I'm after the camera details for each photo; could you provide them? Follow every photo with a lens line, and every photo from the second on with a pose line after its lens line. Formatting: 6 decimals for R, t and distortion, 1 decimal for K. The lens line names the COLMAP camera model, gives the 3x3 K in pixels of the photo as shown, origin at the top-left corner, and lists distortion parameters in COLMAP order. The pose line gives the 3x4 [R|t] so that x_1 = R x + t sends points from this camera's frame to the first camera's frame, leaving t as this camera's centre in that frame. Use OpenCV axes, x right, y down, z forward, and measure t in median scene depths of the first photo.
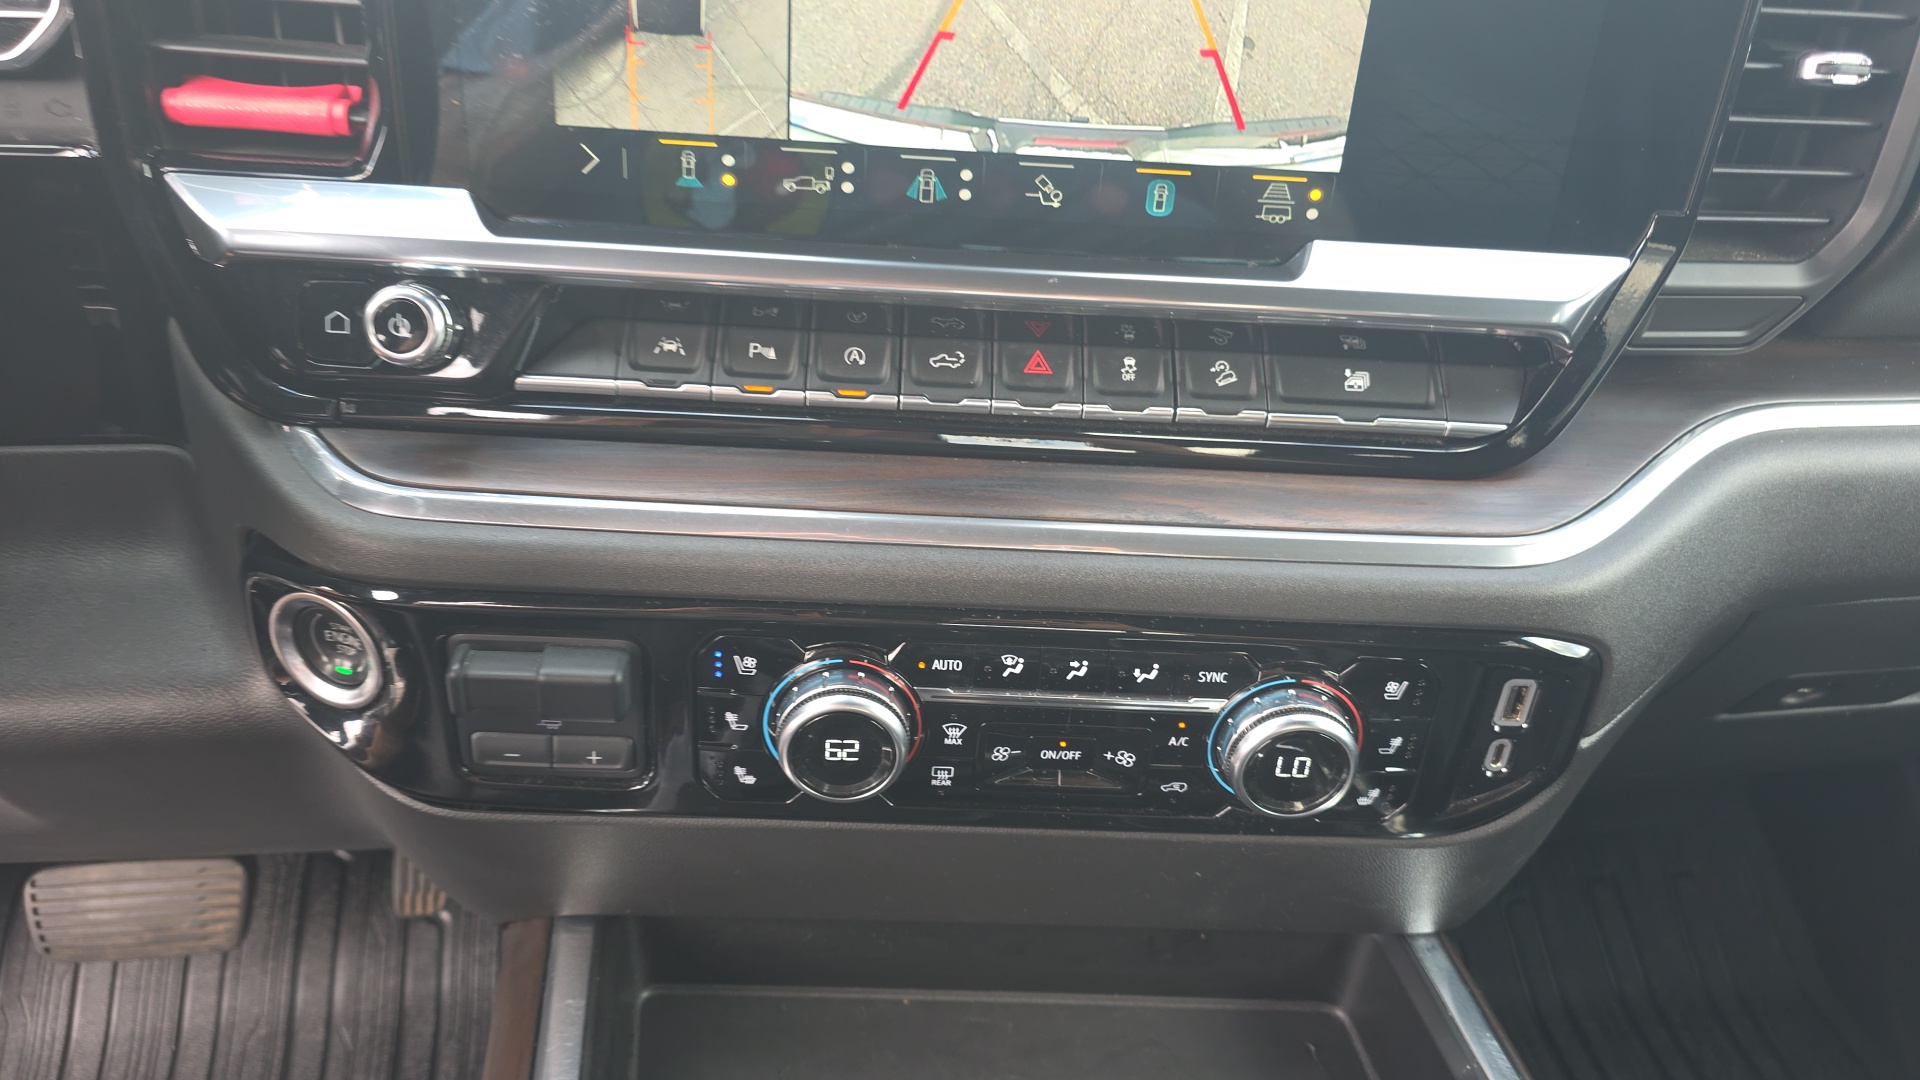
lens RADIAL K [[1314.3, 0, 947.2], [0, 1314.3, 534.8], [0, 0, 1]] dist [0.013532, -0.013301]
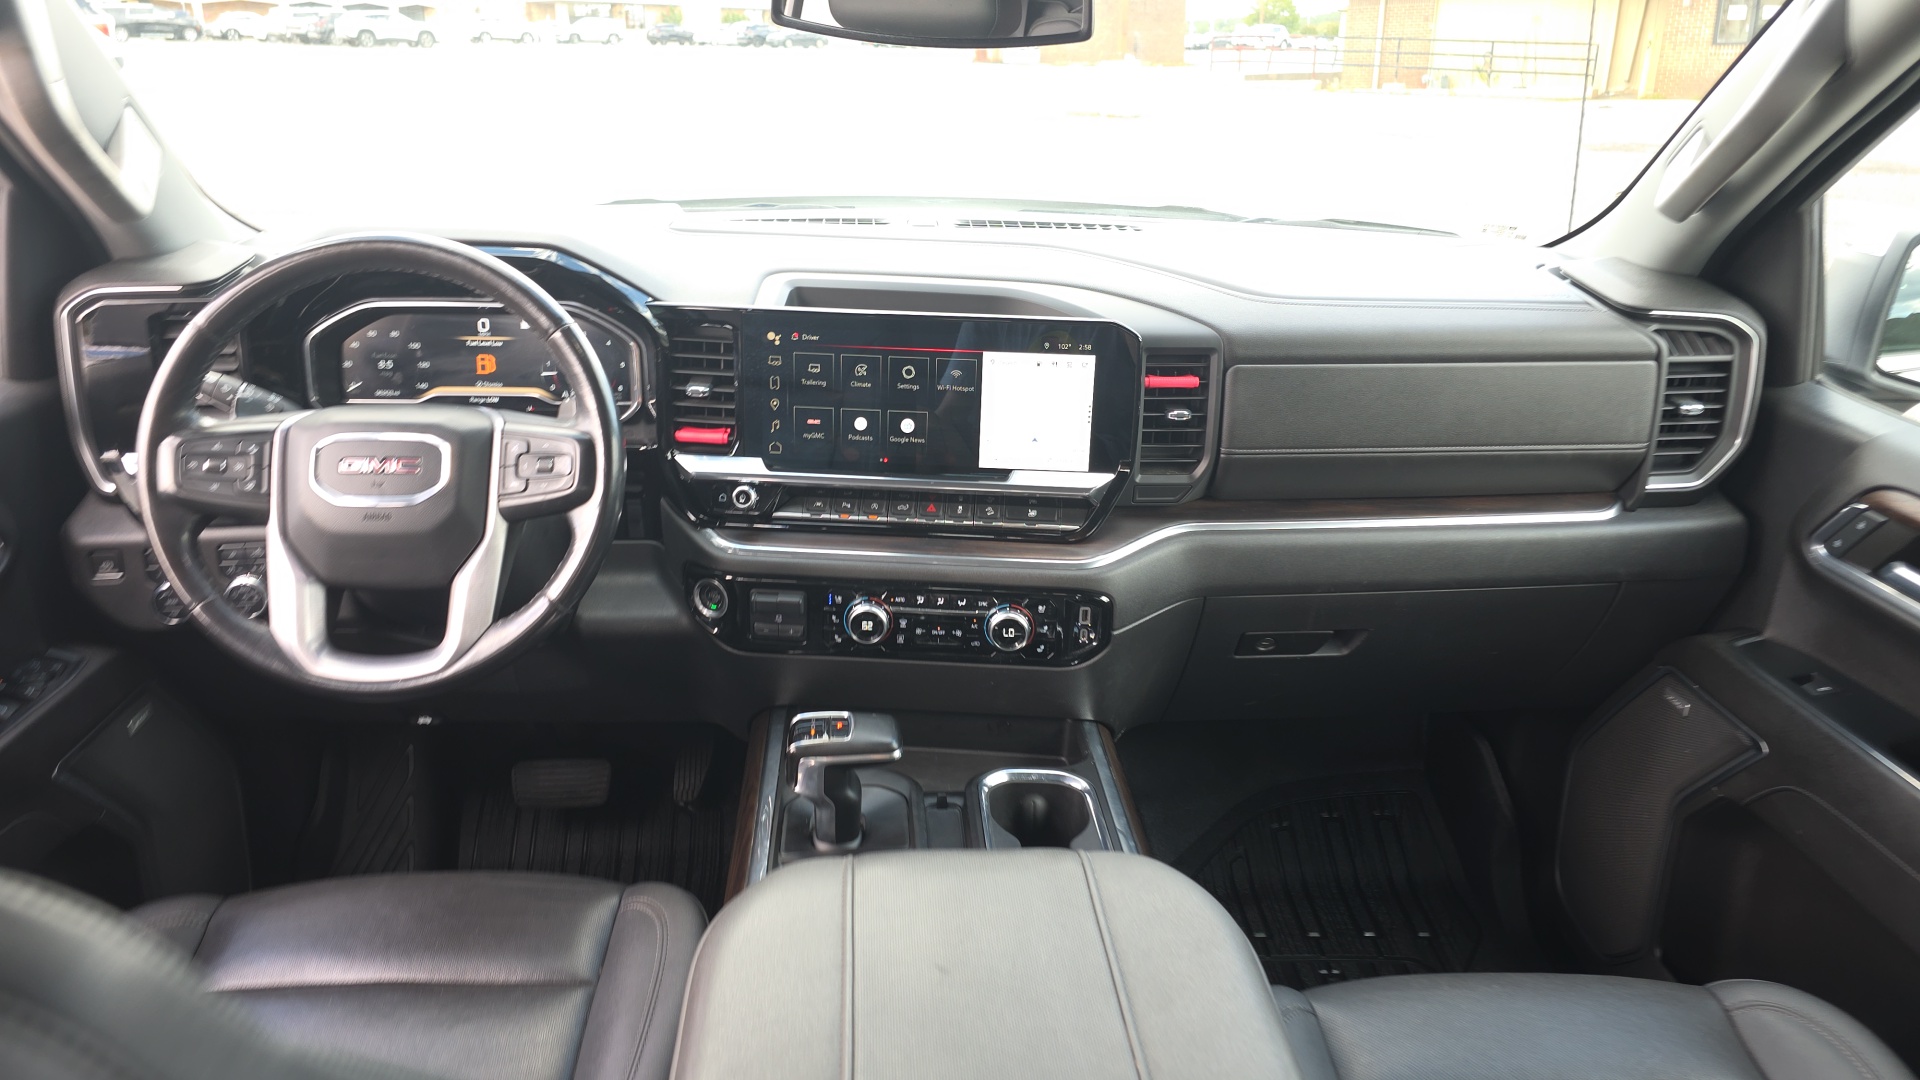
lens RADIAL K [[1302.3, 0, 956.9], [0, 1302.3, 524.9], [0, 0, 1]] dist [0.053742, -0.061796]
pose [[0.995520, -0.007323, -0.094267, 0.433575], [-0.008476, 0.986071, -0.166111, 0.439627], [0.094171, 0.166166, 0.981591, -2.120256]]
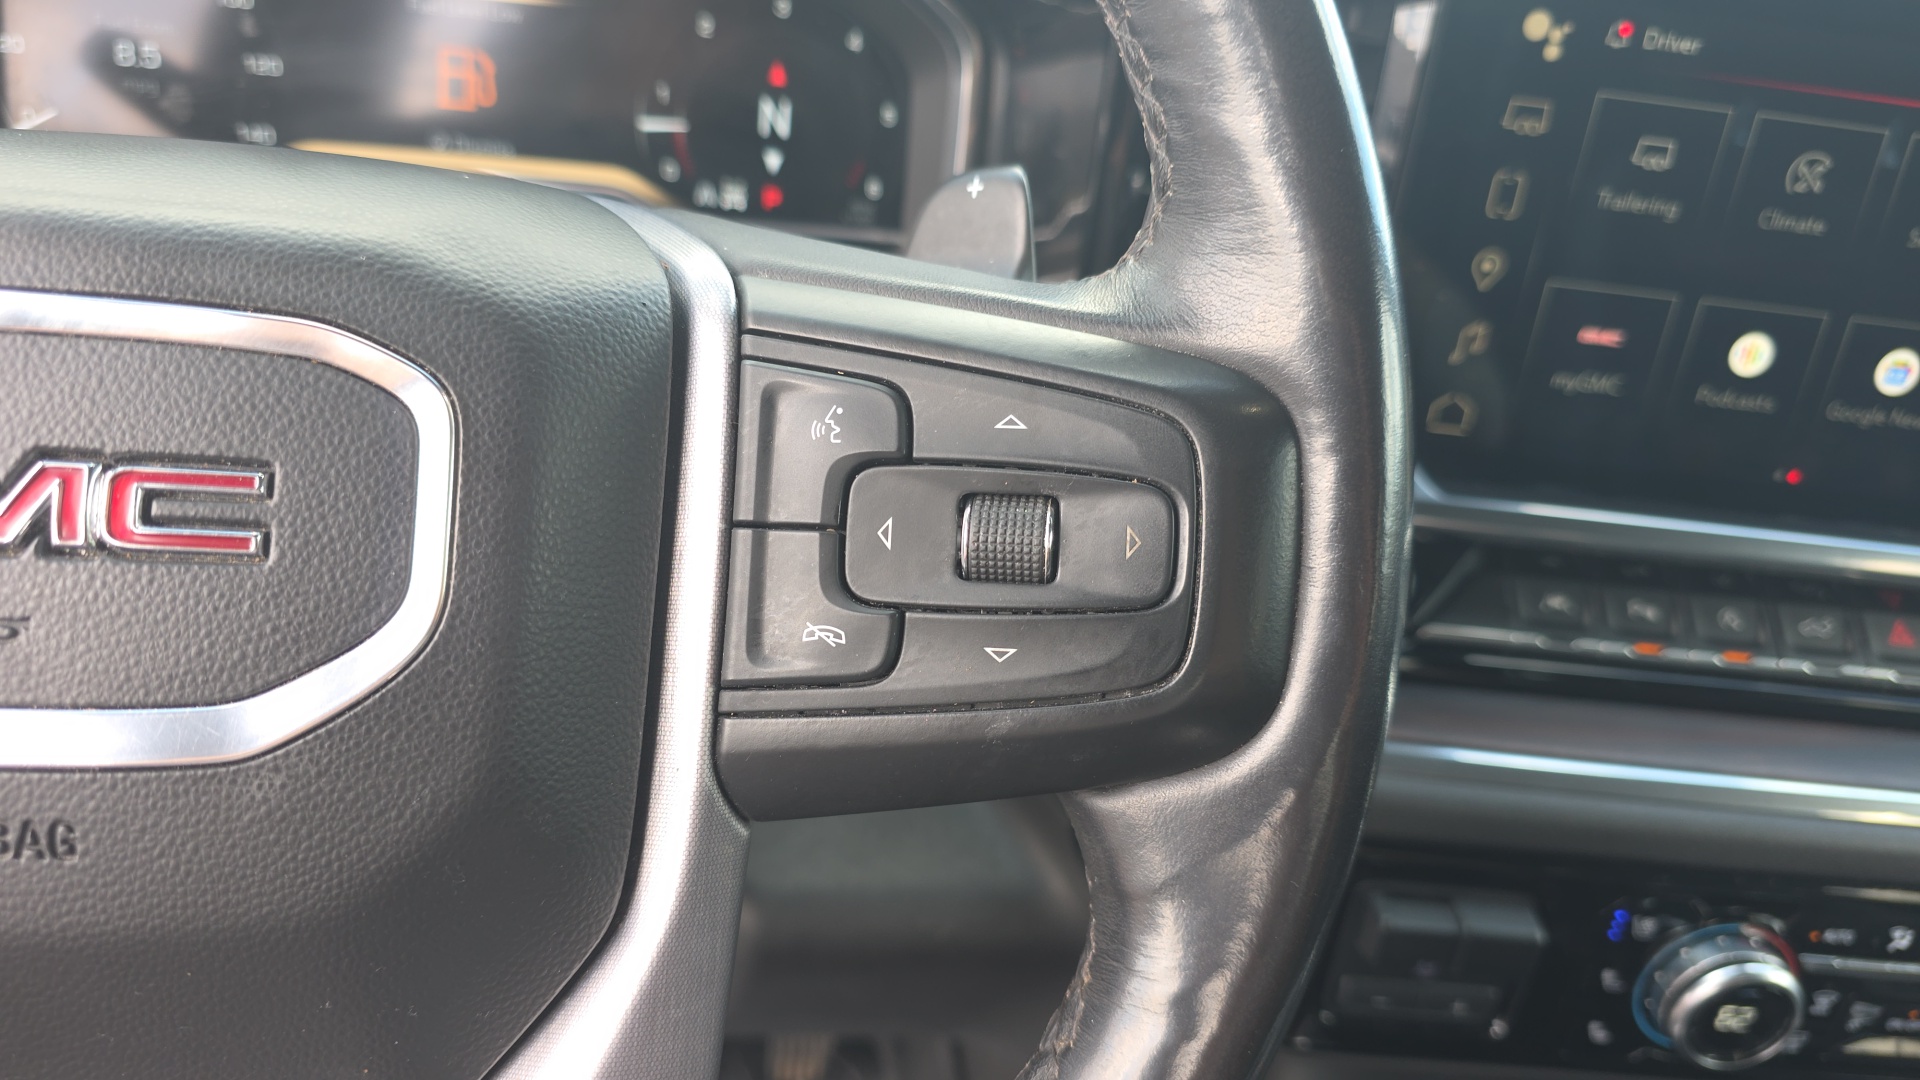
lens RADIAL K [[1359.4, 0, 930.7], [0, 1359.4, 545.9], [0, 0, 1]] dist [0.006519, -0.027602]
pose [[0.998535, 0.054072, -0.001807, -0.694574], [-0.054060, 0.995898, -0.072556, -0.083912], [-0.002123, 0.072548, 0.997363, -0.053550]]
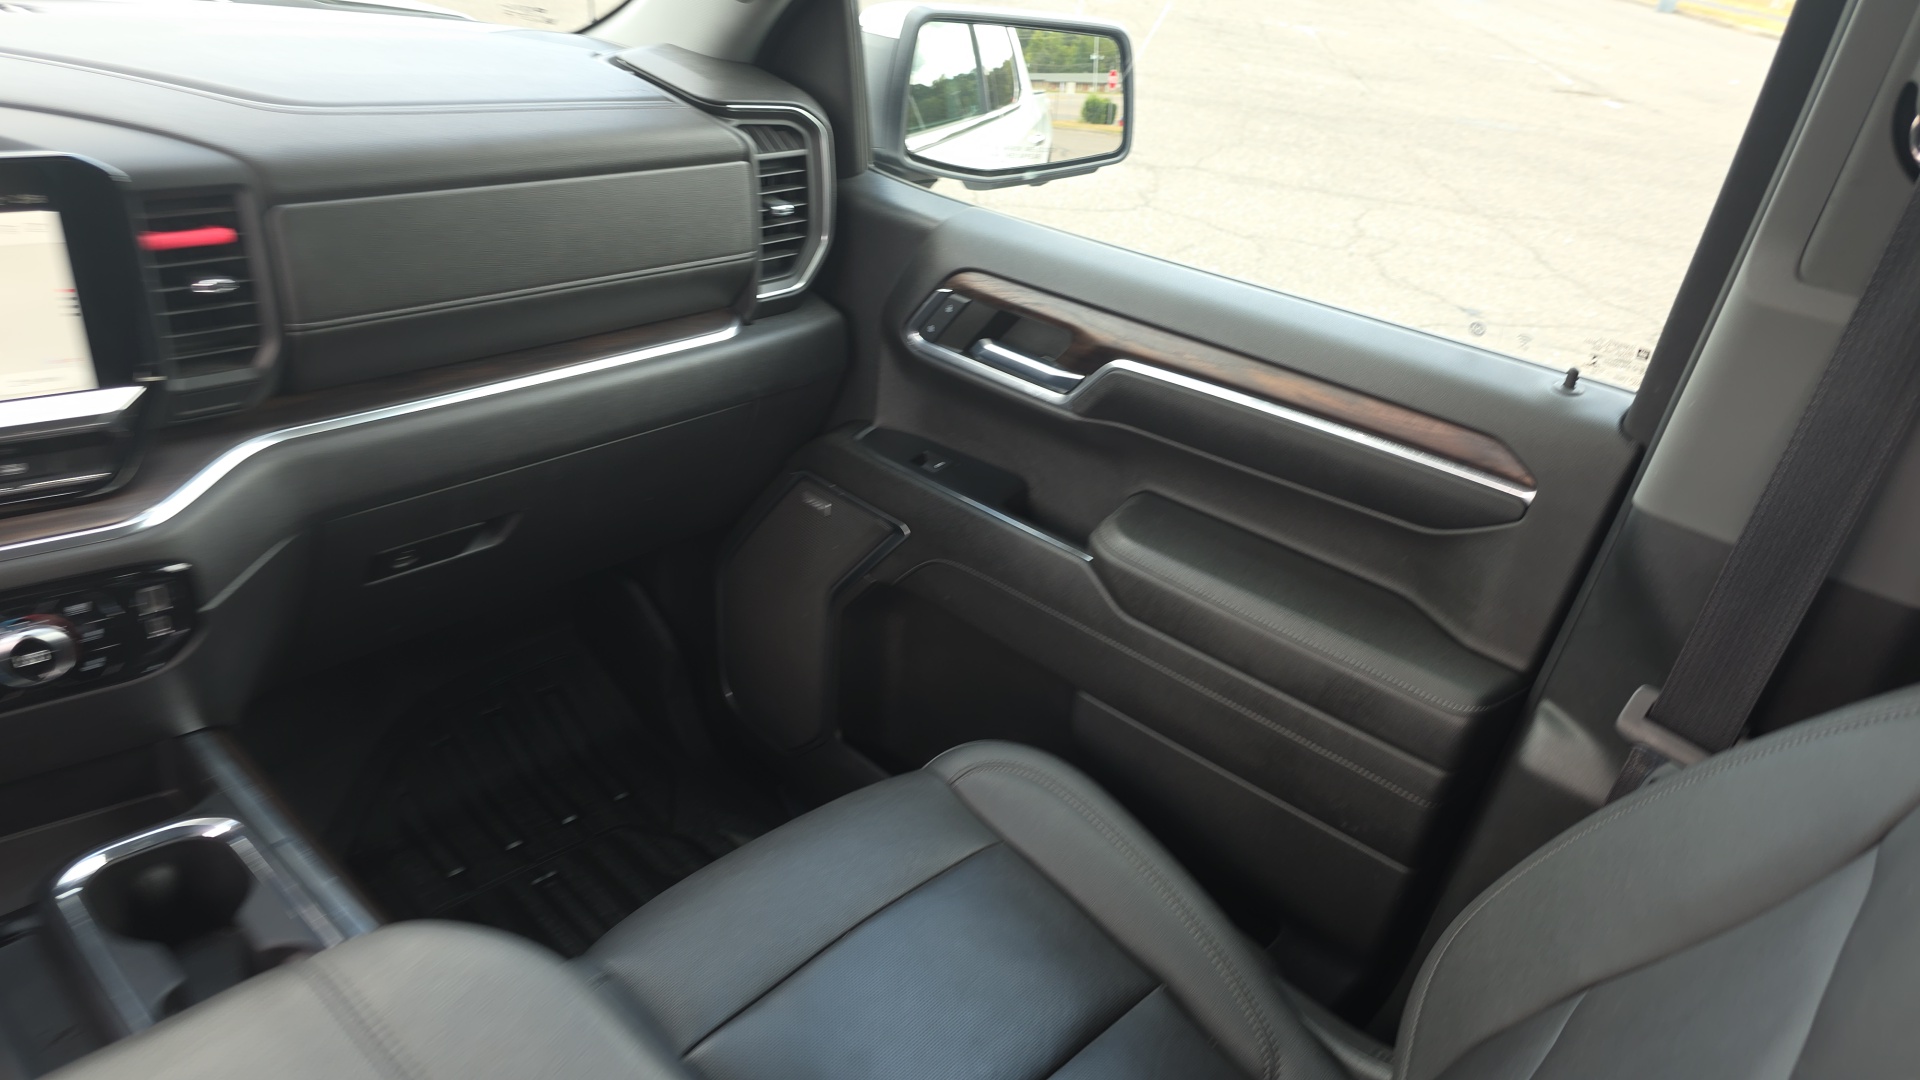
lens RADIAL K [[1302.3, 0, 968.8], [0, 1302.3, 567.5], [0, 0, 1]] dist [0.053742, -0.061796]
pose [[0.783842, -0.271387, 0.558517, 0.299825], [0.259734, 0.960269, 0.102082, 0.217378], [-0.564031, 0.065050, 0.823188, -1.570412]]
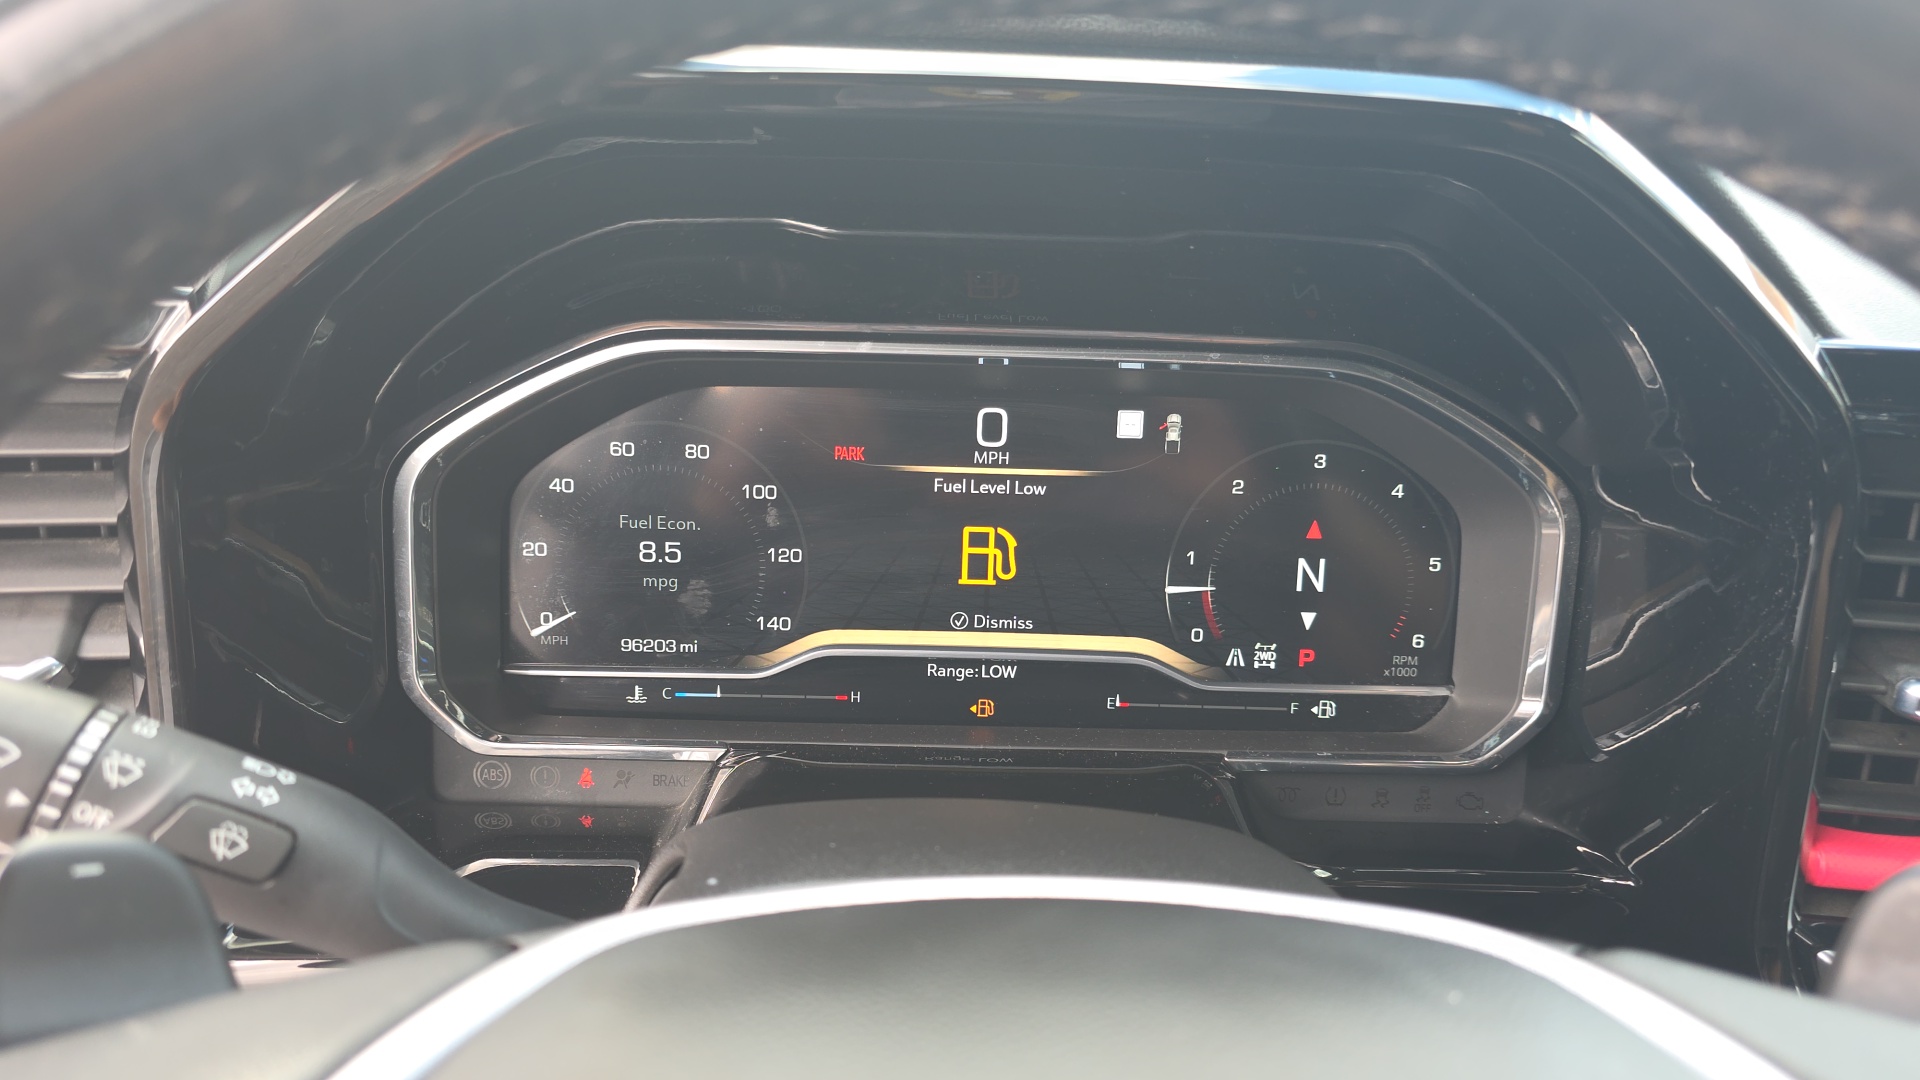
lens RADIAL K [[1302.3, 0, 954.2], [0, 1302.3, 556.9], [0, 0, 1]] dist [0.053742, -0.061796]
pose [[0.992230, 0.007849, -0.124173, -0.996499], [-0.035542, 0.974304, -0.222415, -0.296513], [0.119237, 0.225100, 0.967012, 0.043421]]
